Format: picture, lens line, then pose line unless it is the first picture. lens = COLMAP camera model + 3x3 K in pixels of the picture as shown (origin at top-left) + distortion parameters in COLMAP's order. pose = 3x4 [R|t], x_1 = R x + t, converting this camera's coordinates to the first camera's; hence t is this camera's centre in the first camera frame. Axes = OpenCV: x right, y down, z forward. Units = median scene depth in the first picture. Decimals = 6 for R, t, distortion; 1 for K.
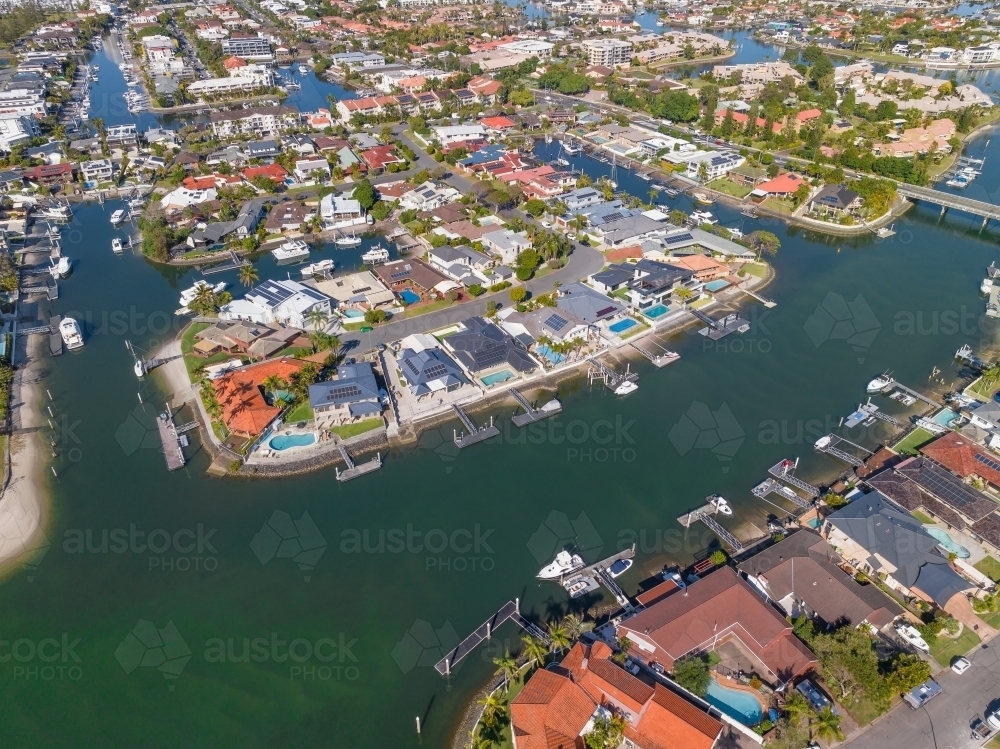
lens RADIAL K [[669.8, 0, 500.0], [0, 669.8, 374.5], [0, 0, 1]] dist [-0.000809, -0.000540]
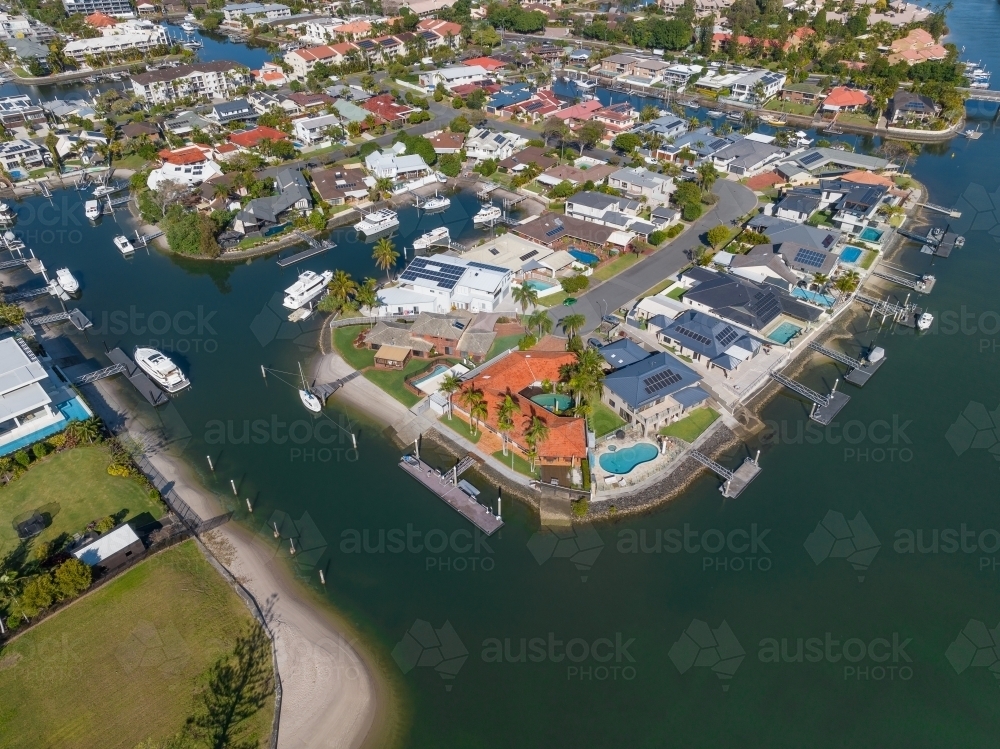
lens RADIAL K [[661.5, 0, 500.0], [0, 661.5, 374.5], [0, 0, 1]] dist [-0.022416, 0.031036]
pose [[0.961593, -0.167303, 0.217597, -0.350577], [0.157578, 0.985594, 0.061428, -0.033363], [-0.224740, -0.024780, 0.974104, 0.203035]]
